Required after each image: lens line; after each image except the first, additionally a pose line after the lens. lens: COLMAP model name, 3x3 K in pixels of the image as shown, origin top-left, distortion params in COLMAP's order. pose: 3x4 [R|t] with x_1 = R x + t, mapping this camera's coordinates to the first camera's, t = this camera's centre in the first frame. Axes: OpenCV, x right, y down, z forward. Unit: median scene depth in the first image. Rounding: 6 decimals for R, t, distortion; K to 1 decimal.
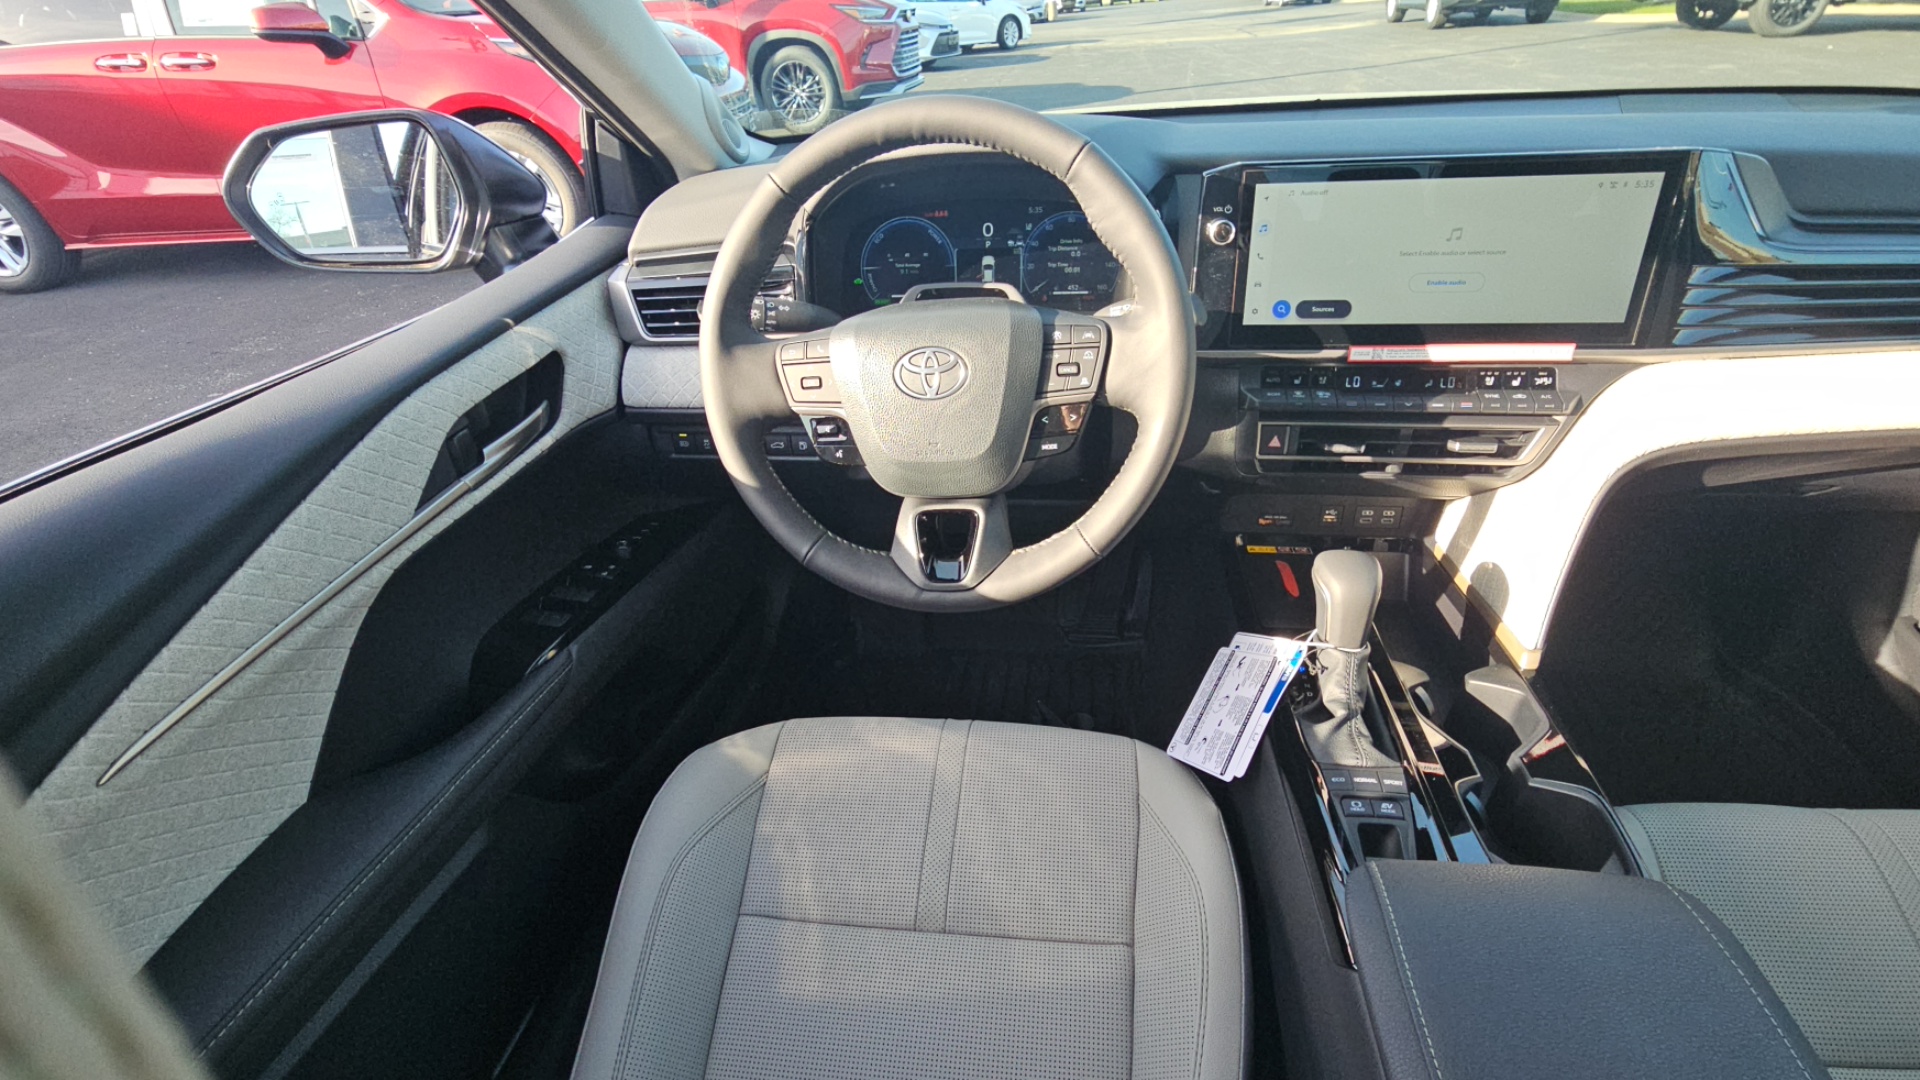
lens RADIAL K [[851.2, 0, 977.8], [0, 851.2, 549.1], [0, 0, 1]] dist [0.006241, -0.006531]
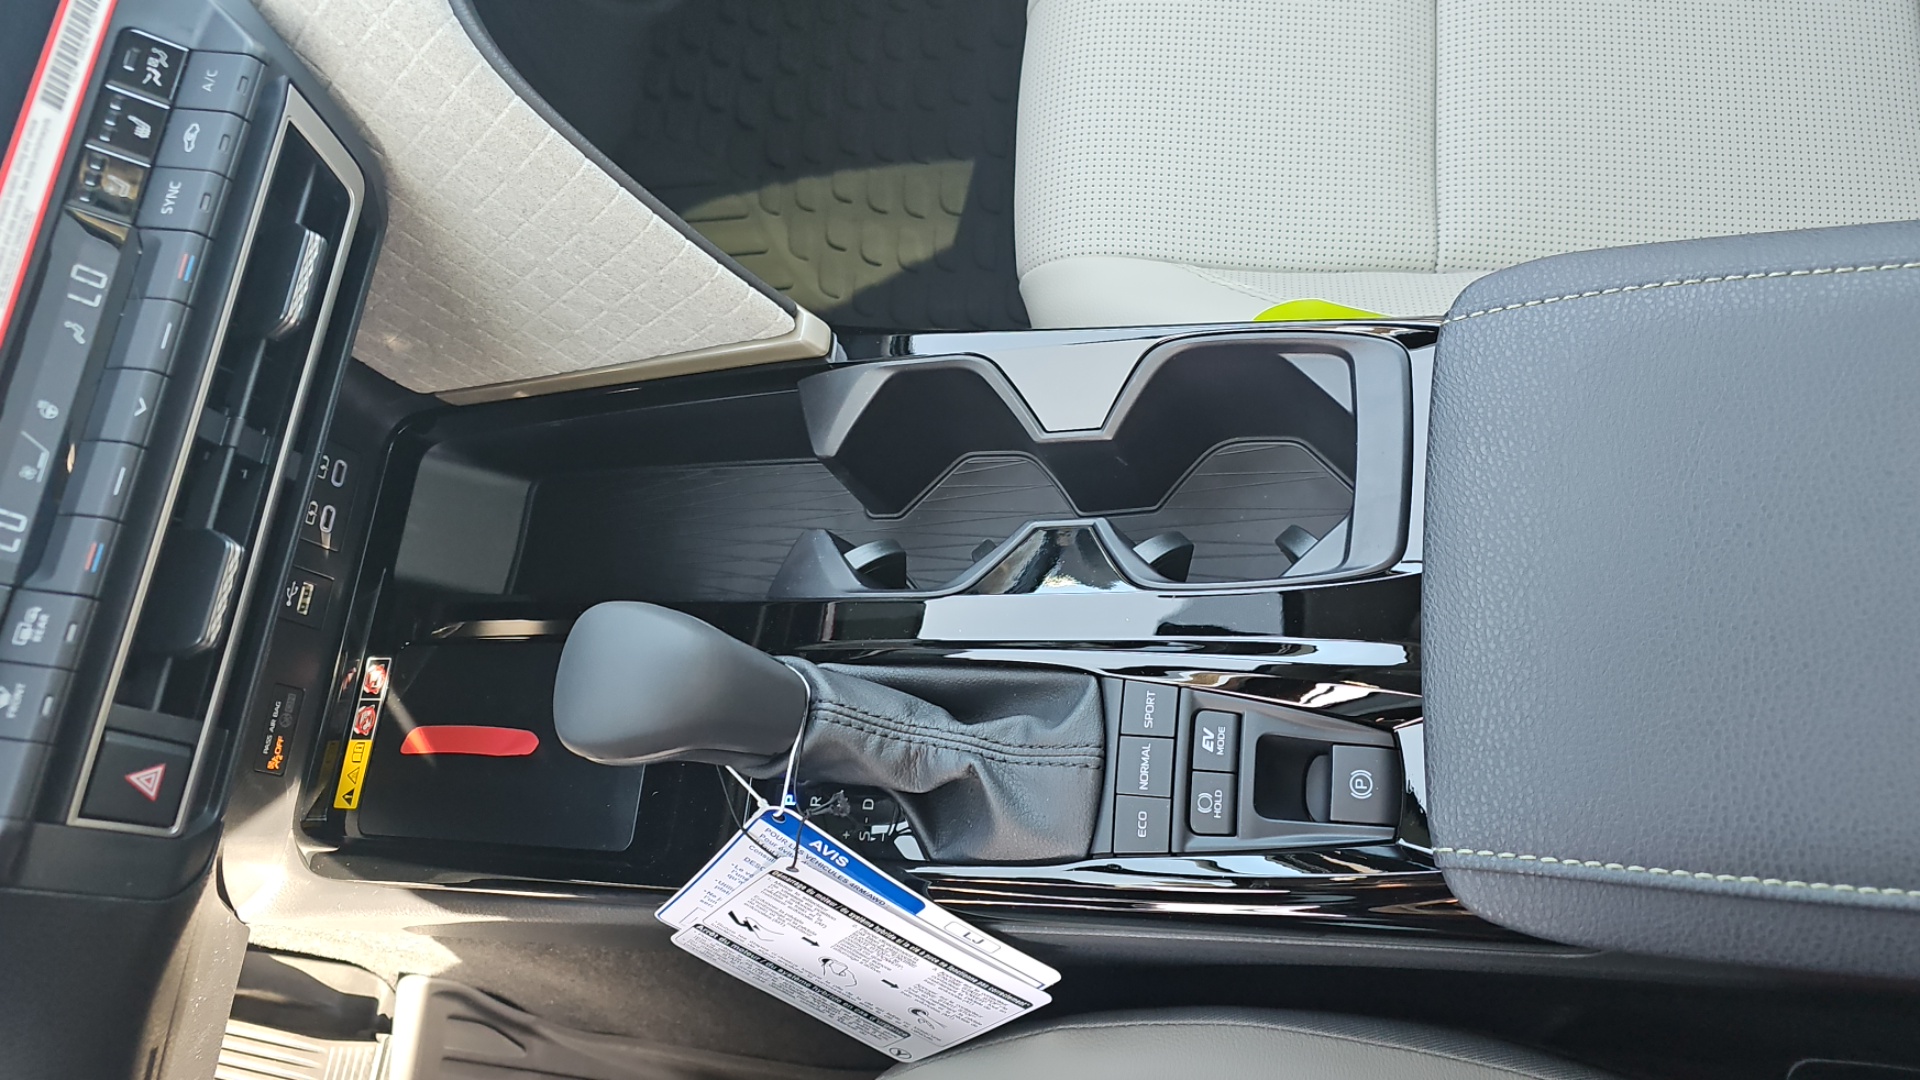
lens RADIAL K [[1402.9, 0, 1006.8], [0, 1402.9, 531.7], [0, 0, 1]] dist [0.030817, -0.030557]
pose [[-0.006211, -0.925610, 0.378427, 0.234189], [0.789885, 0.227528, 0.569485, -0.202556], [-0.613224, 0.302450, 0.729712, 0.373000]]
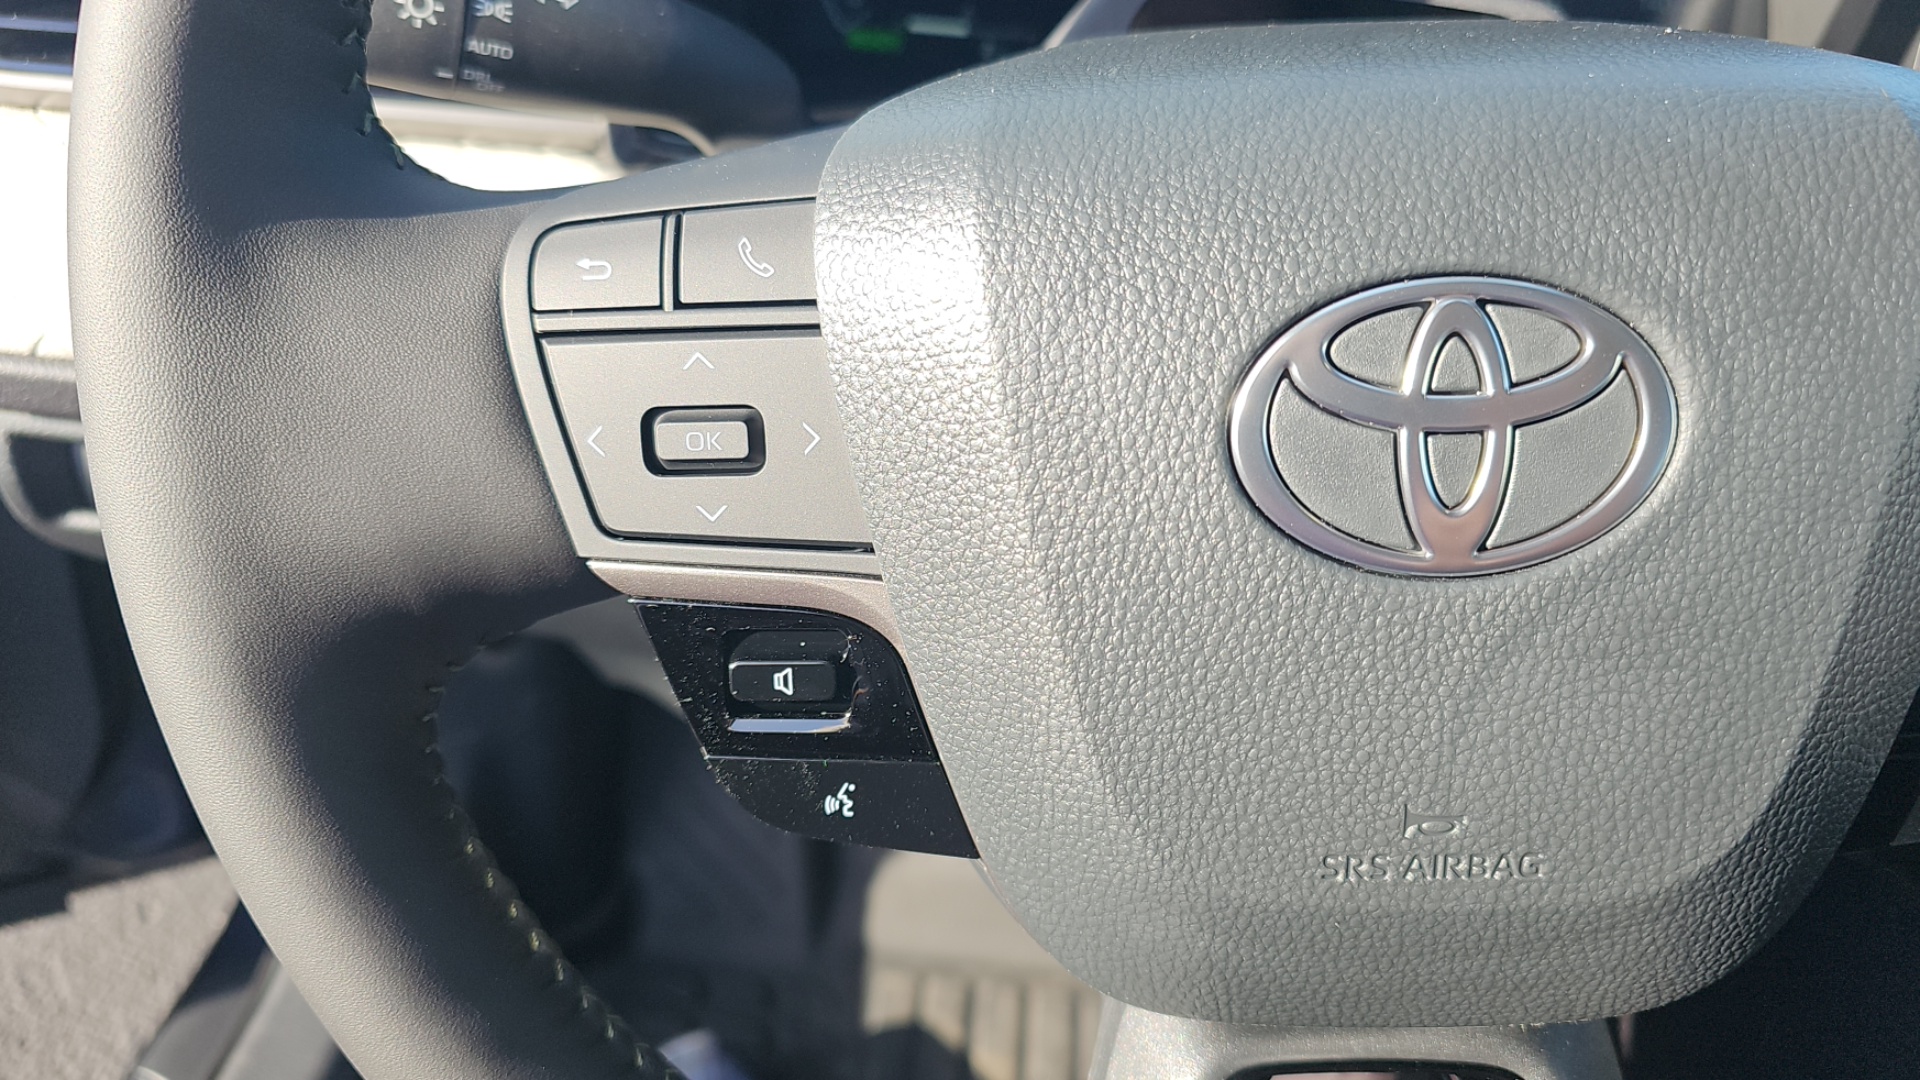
lens RADIAL K [[1402.9, 0, 989.0], [0, 1402.9, 532.0], [0, 0, 1]] dist [0.030817, -0.030557]
pose [[0.993859, 0.006381, 0.110471, -0.146058], [-0.006054, 0.999976, -0.003293, -0.152457], [-0.110489, 0.002604, 0.993874, 0.606404]]
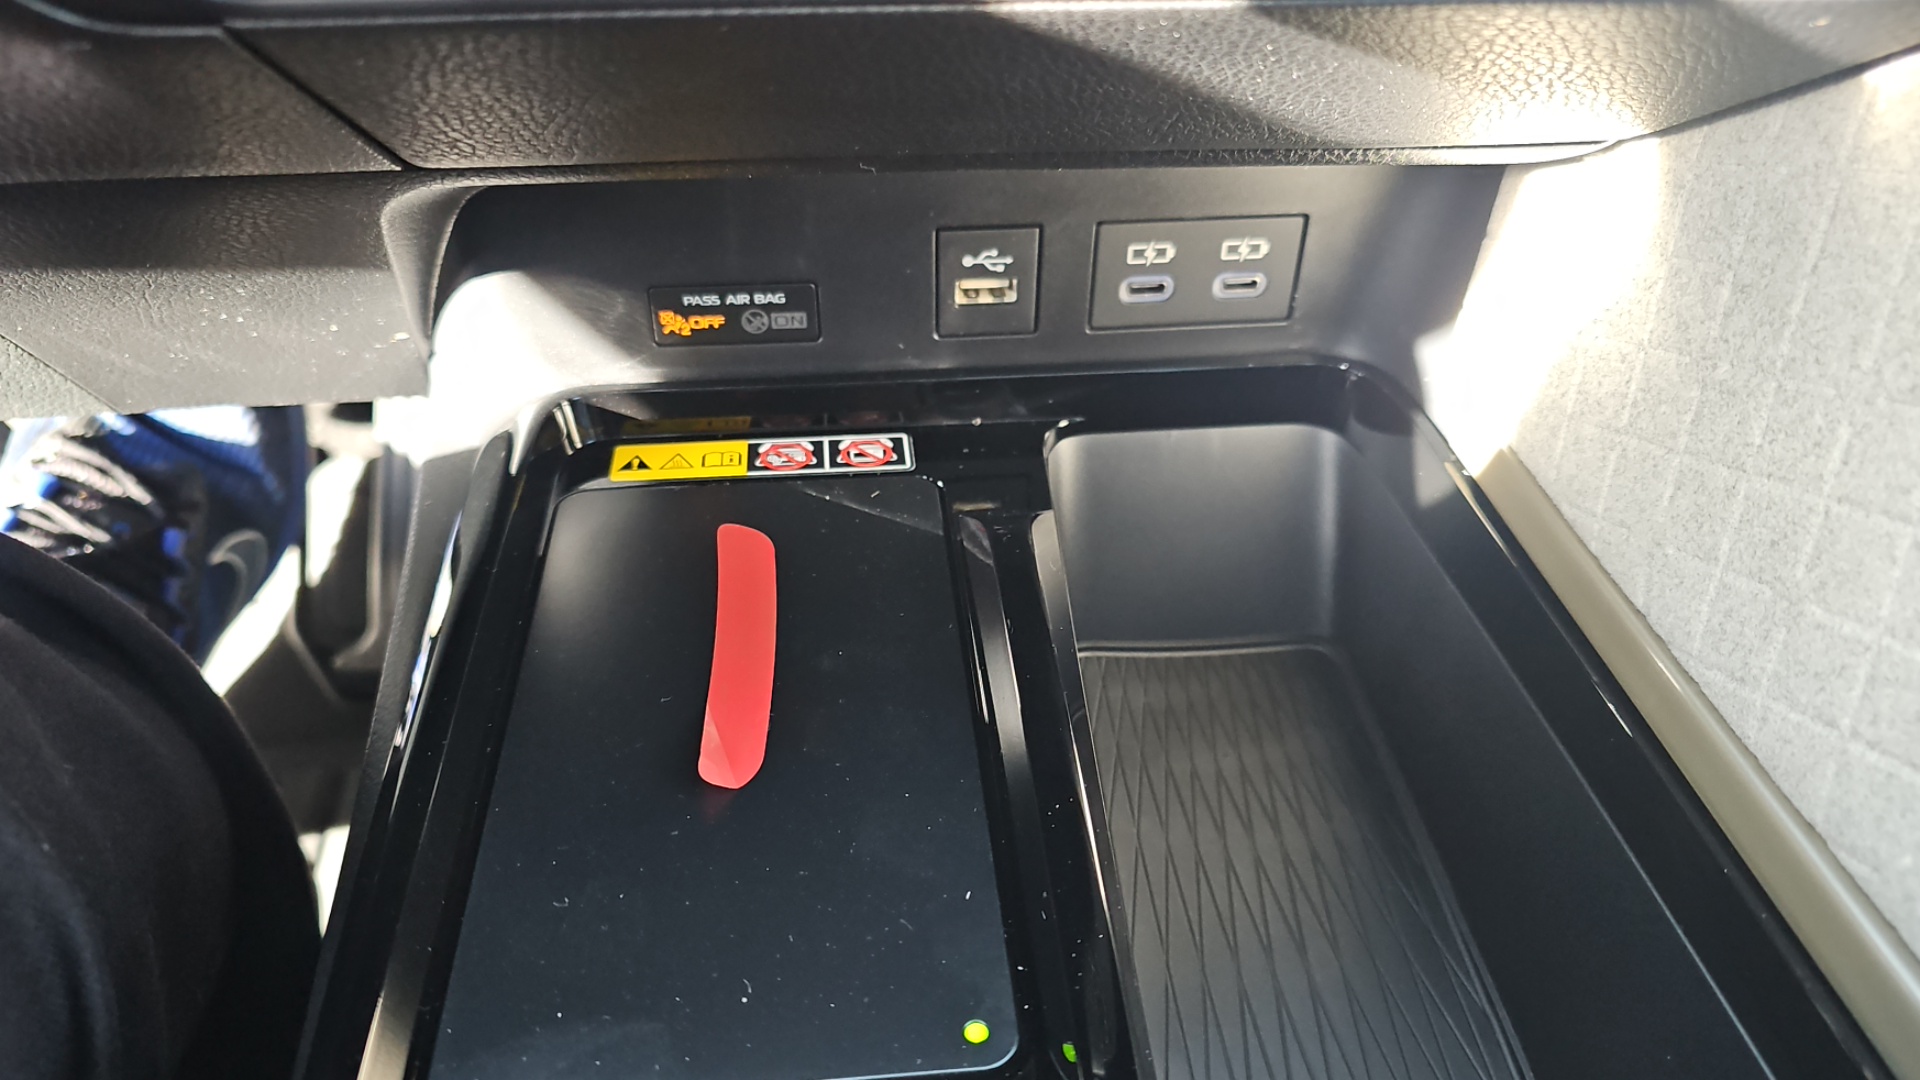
lens RADIAL K [[1402.9, 0, 950.1], [0, 1402.9, 529.5], [0, 0, 1]] dist [0.030817, -0.030557]
pose [[0.975554, -0.100022, 0.195681, 0.414522], [0.068828, 0.984685, 0.160183, -0.042486], [-0.208706, -0.142799, 0.967497, 0.825182]]
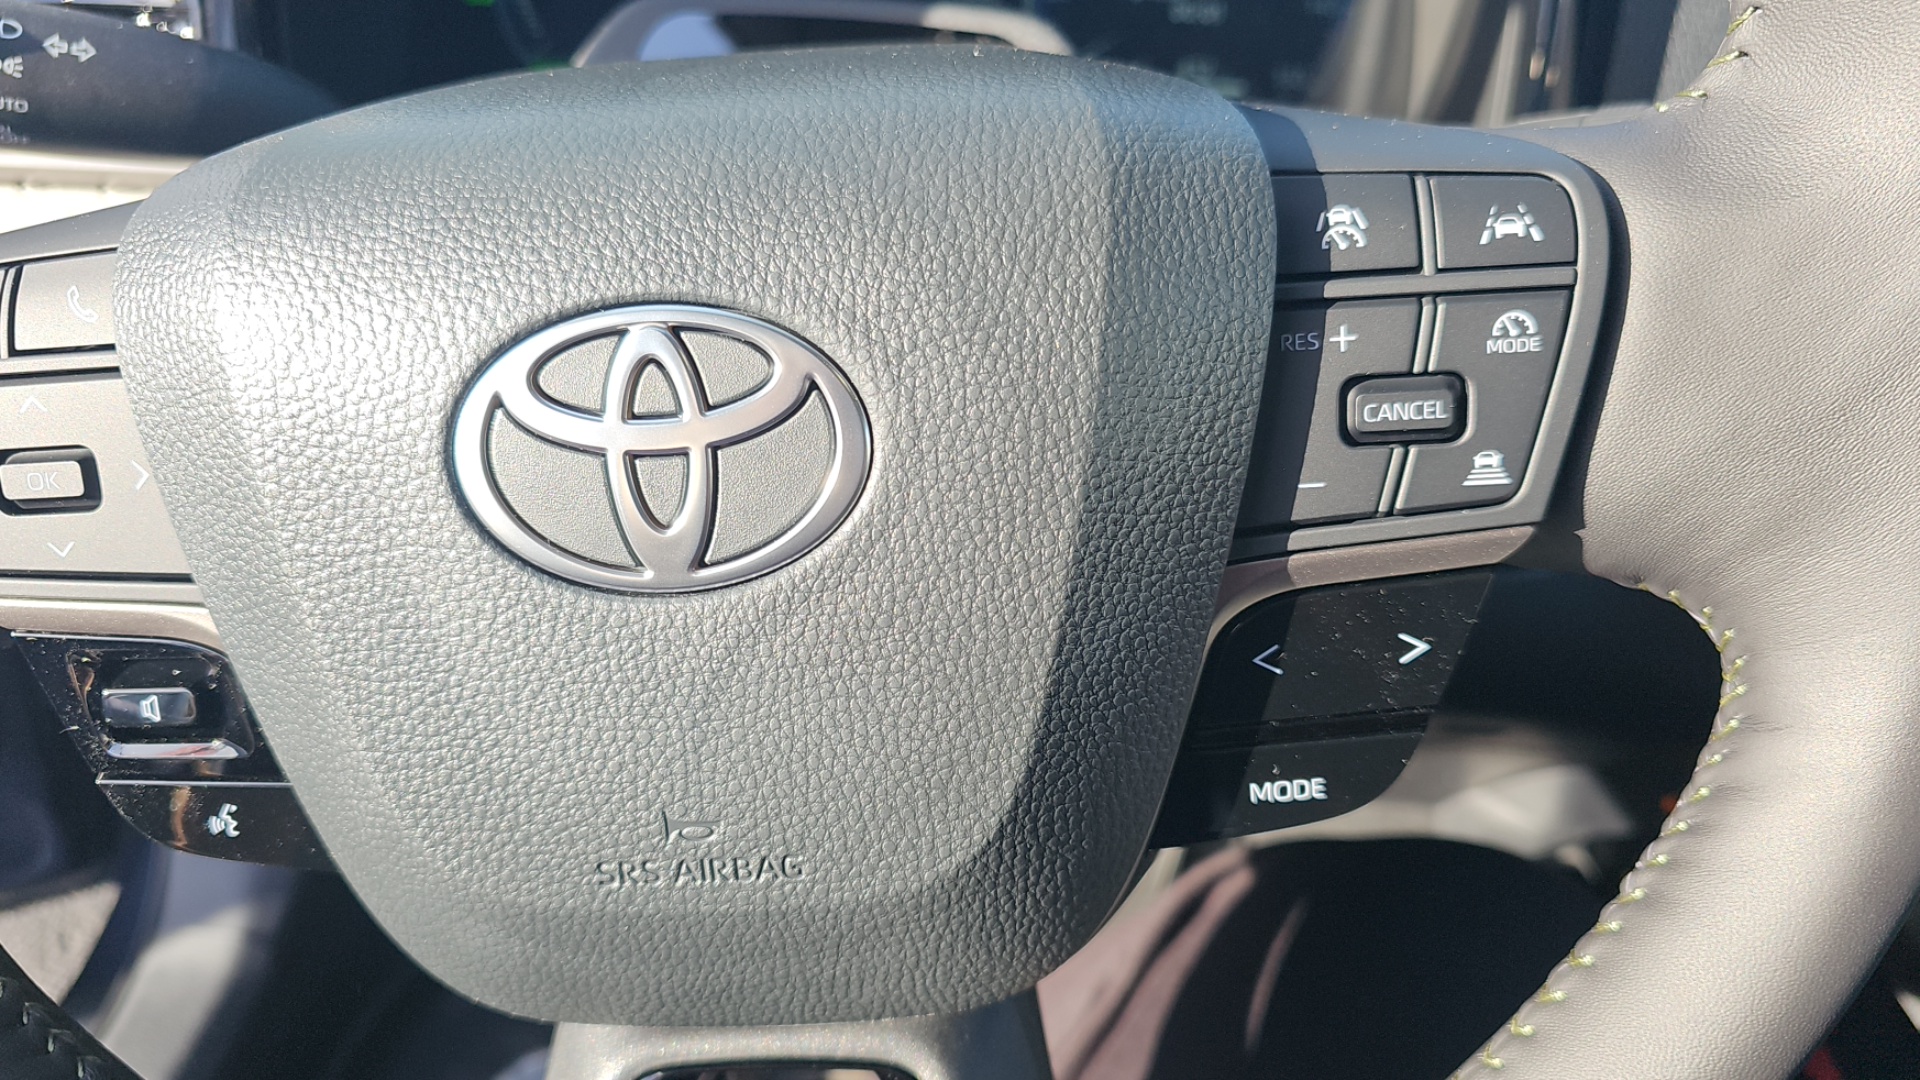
lens RADIAL K [[1402.9, 0, 953.1], [0, 1402.9, 544.7], [0, 0, 1]] dist [0.030817, -0.030557]
pose [[0.996505, -0.023267, 0.080222, -0.015524], [0.023268, 0.999729, 0.000921, -0.153633], [-0.080222, 0.000949, 0.996777, 0.583884]]
